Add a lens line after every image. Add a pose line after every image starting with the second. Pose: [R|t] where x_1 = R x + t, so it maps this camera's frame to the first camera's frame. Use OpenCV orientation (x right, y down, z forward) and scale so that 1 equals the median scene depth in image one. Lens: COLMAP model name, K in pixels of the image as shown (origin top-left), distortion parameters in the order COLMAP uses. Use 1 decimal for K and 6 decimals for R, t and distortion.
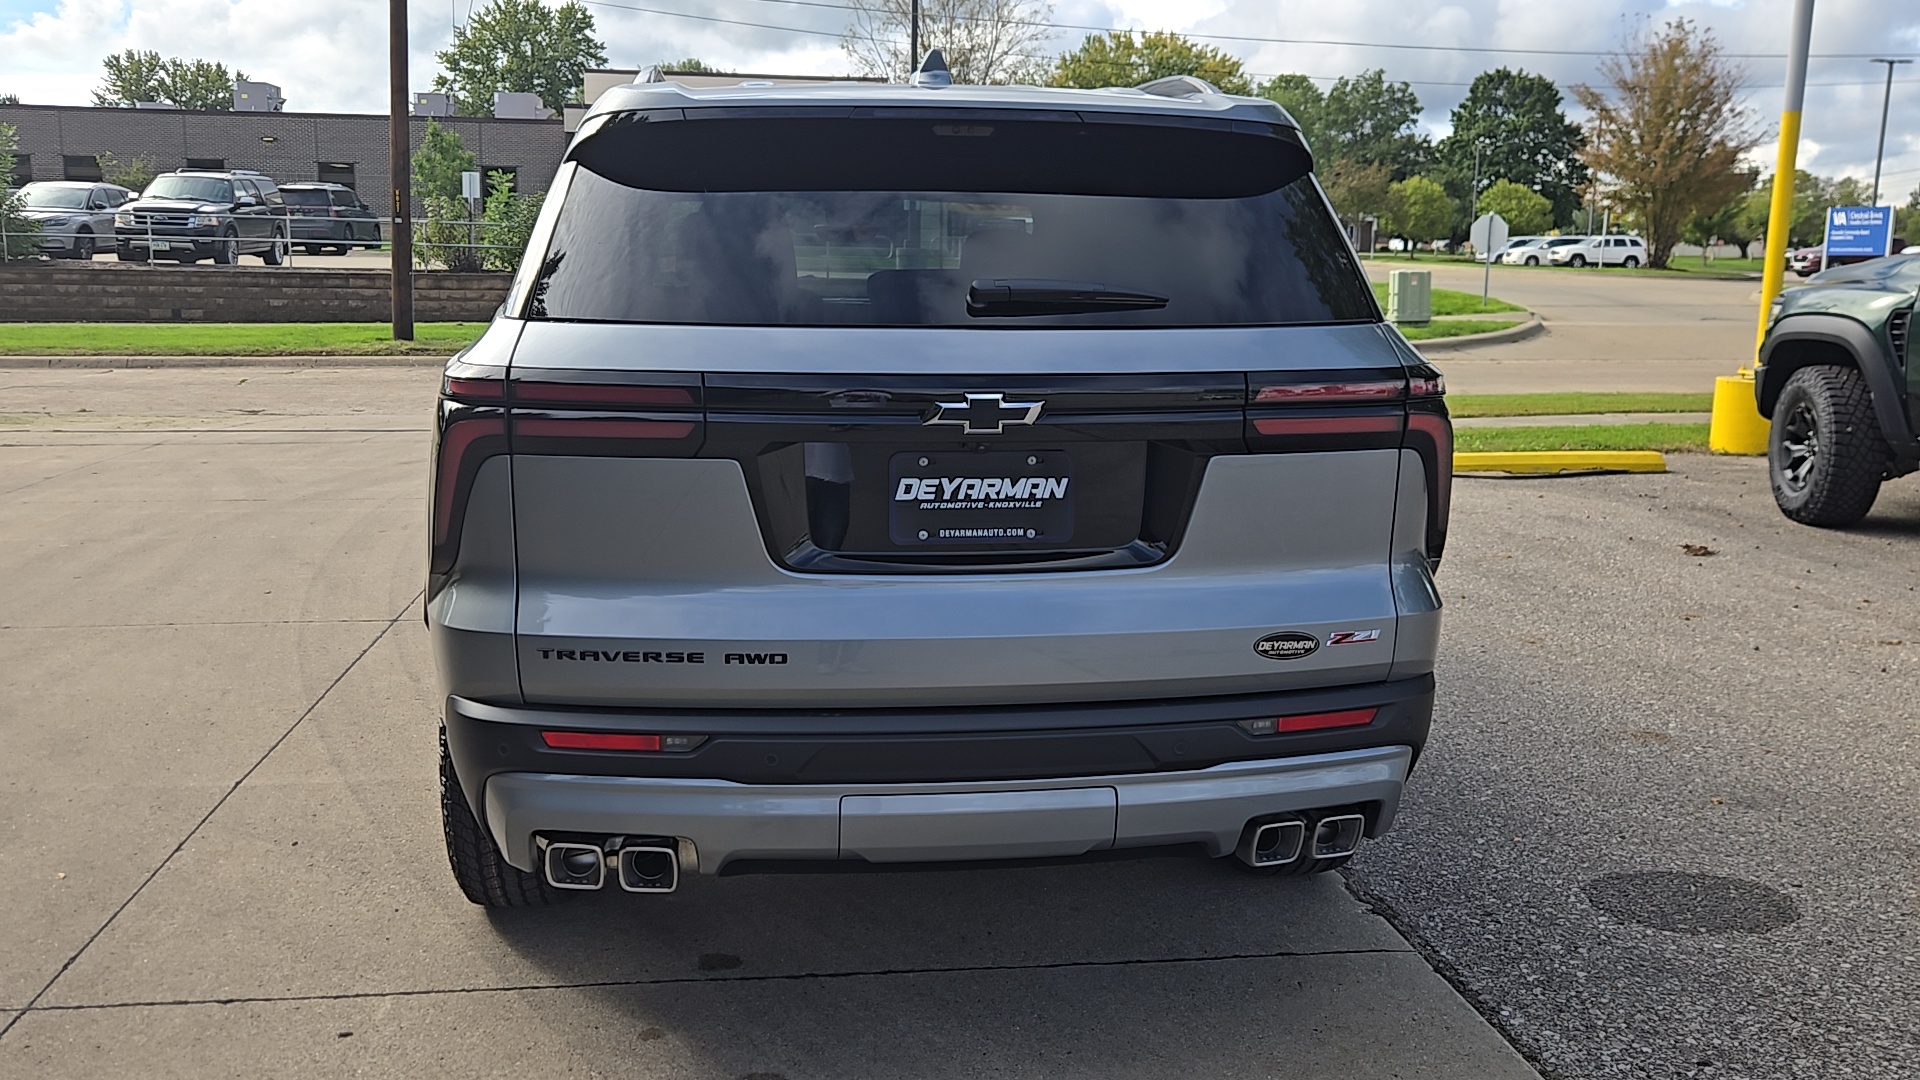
lens RADIAL K [[1605.2, 0, 963.0], [0, 1605.2, 534.8], [0, 0, 1]] dist [0.017366, -0.015387]
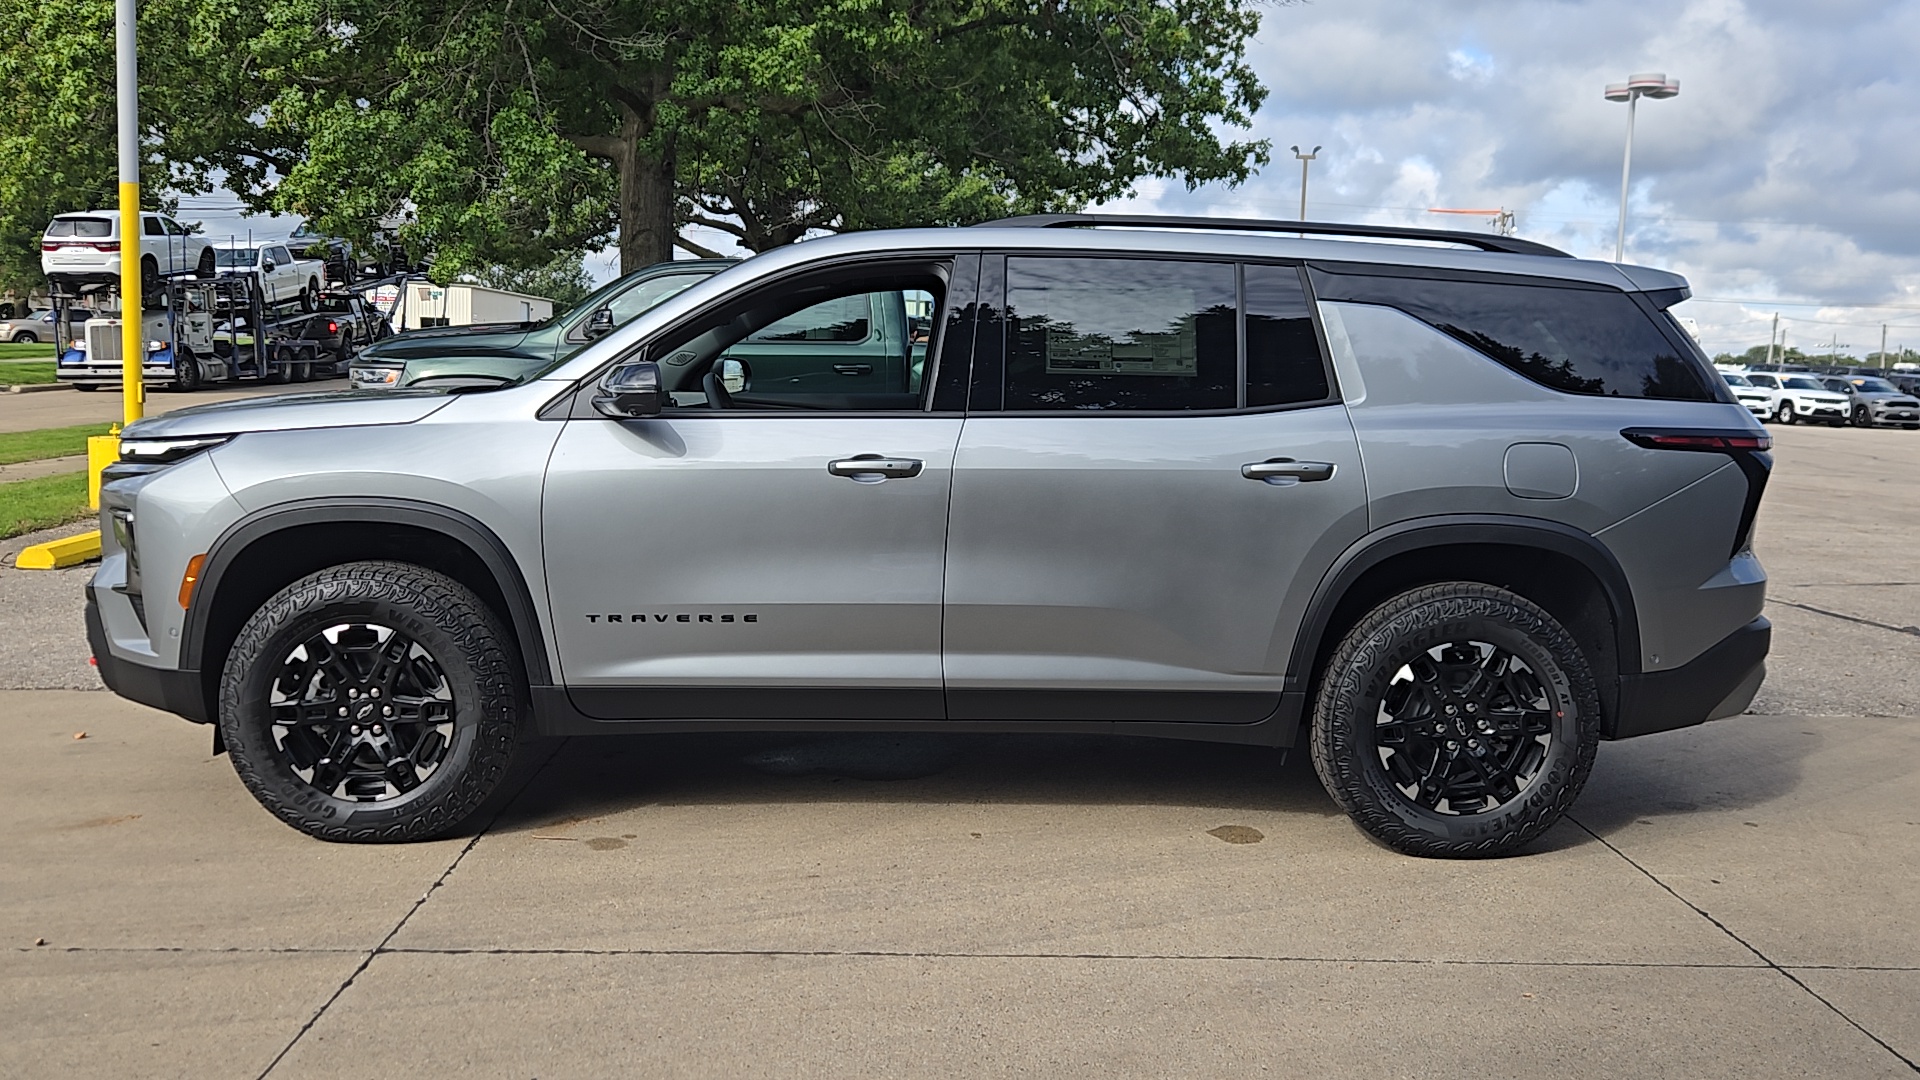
lens RADIAL K [[1605.2, 0, 950.7], [0, 1605.2, 539.9], [0, 0, 1]] dist [0.017366, -0.015387]
pose [[0.087142, -0.121127, 0.988805, -0.096629], [0.143700, 0.983728, 0.107841, -0.013765], [-0.985777, 0.132694, 0.103130, 0.076501]]
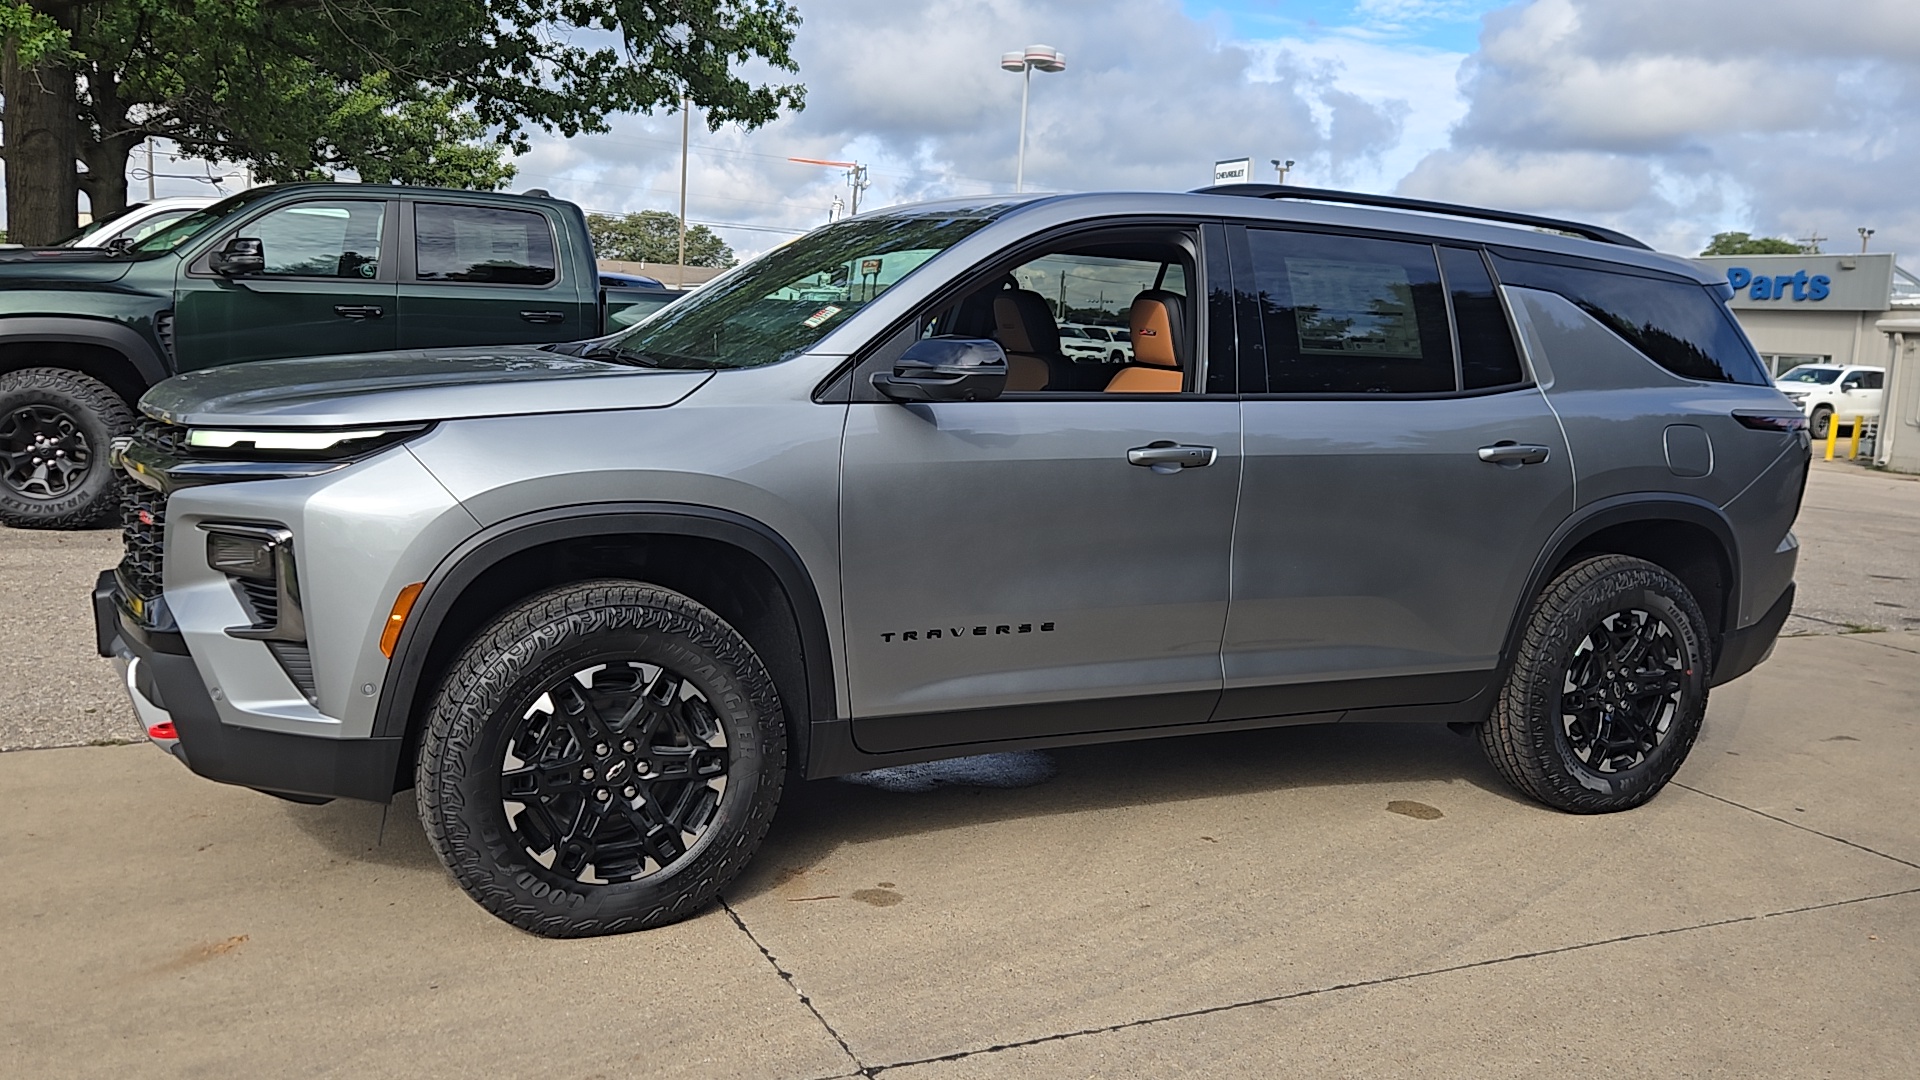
lens RADIAL K [[1605.2, 0, 955.8], [0, 1605.2, 539.4], [0, 0, 1]] dist [0.017366, -0.015387]
pose [[-0.325966, -0.153741, 0.932797, -0.083933], [0.105045, 0.974688, 0.197353, -0.020605], [-0.939527, 0.162316, -0.301566, 0.117575]]
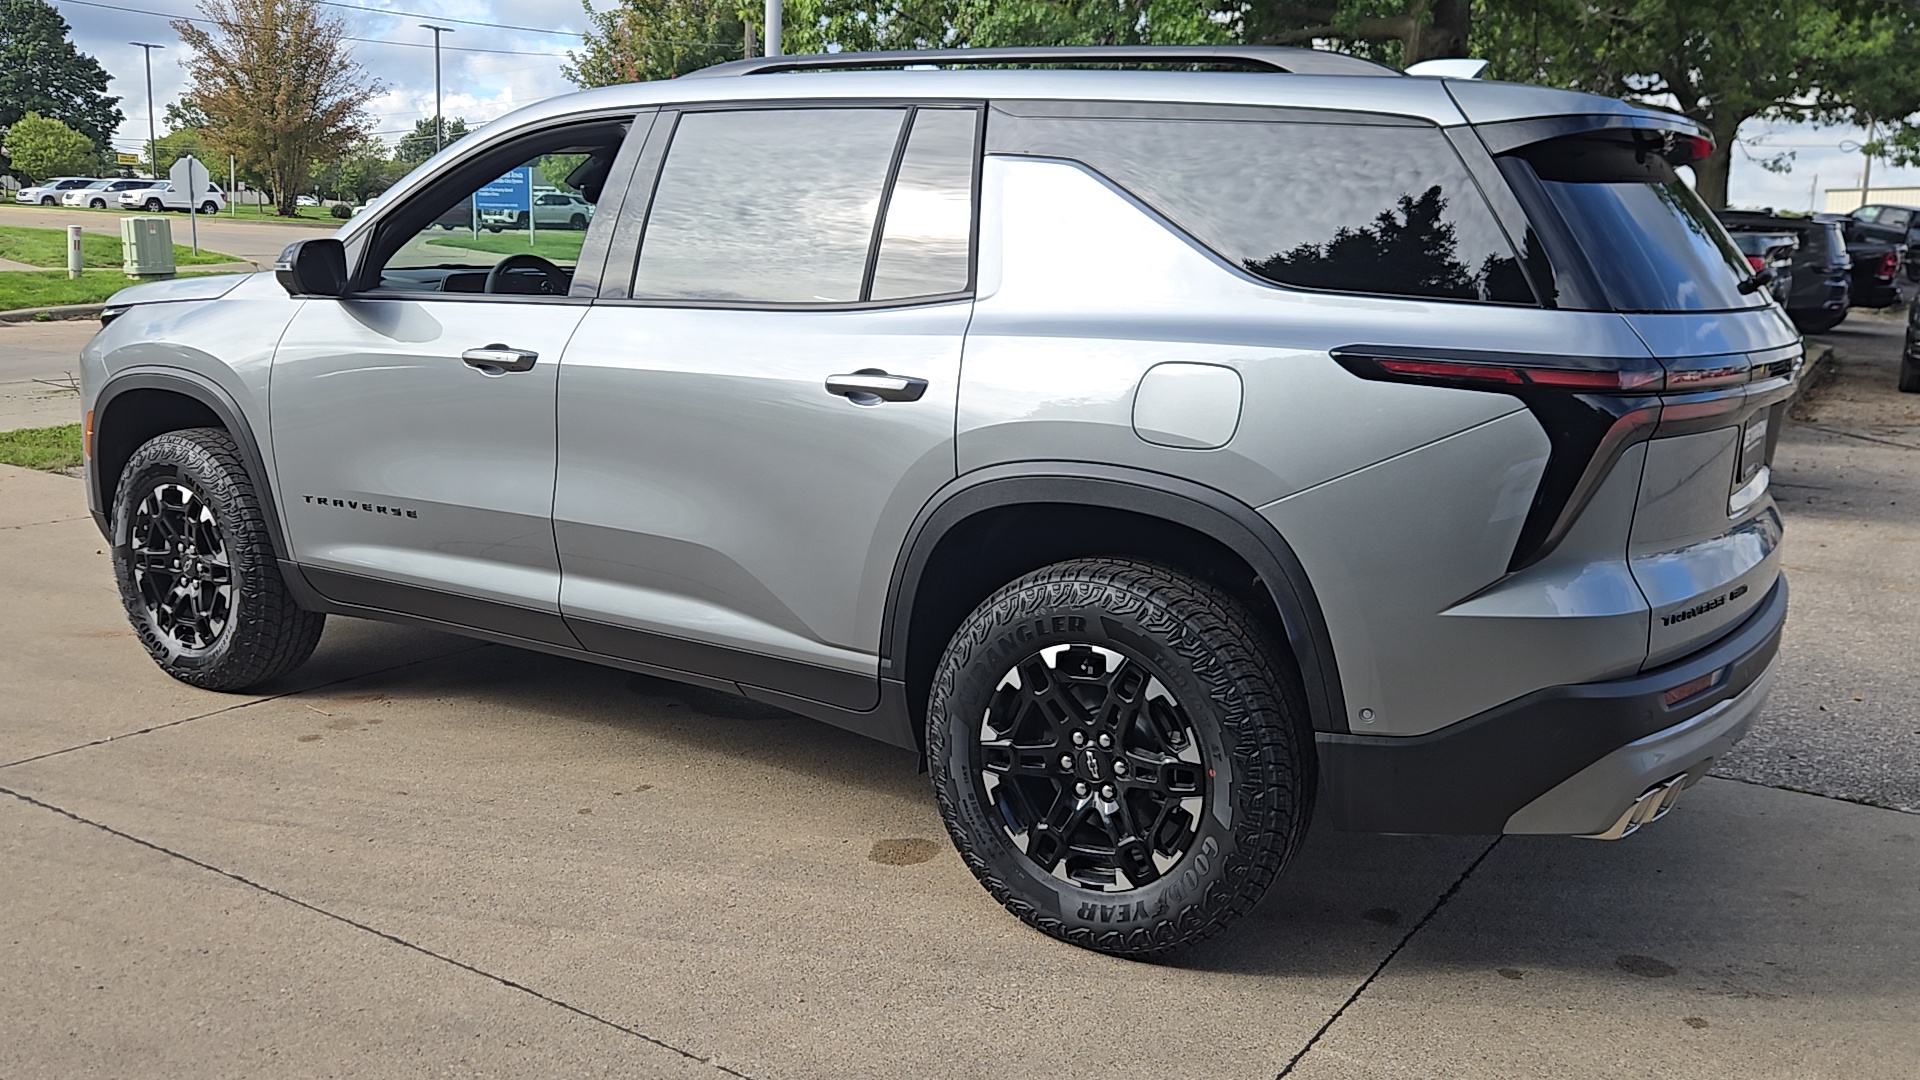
lens RADIAL K [[1605.2, 0, 944.4], [0, 1605.2, 536.1], [0, 0, 1]] dist [0.017366, -0.015387]
pose [[0.643676, -0.136586, 0.753011, -0.061731], [0.110511, 0.990221, 0.085148, -0.005806], [-0.757277, 0.028408, 0.652476, 0.029250]]
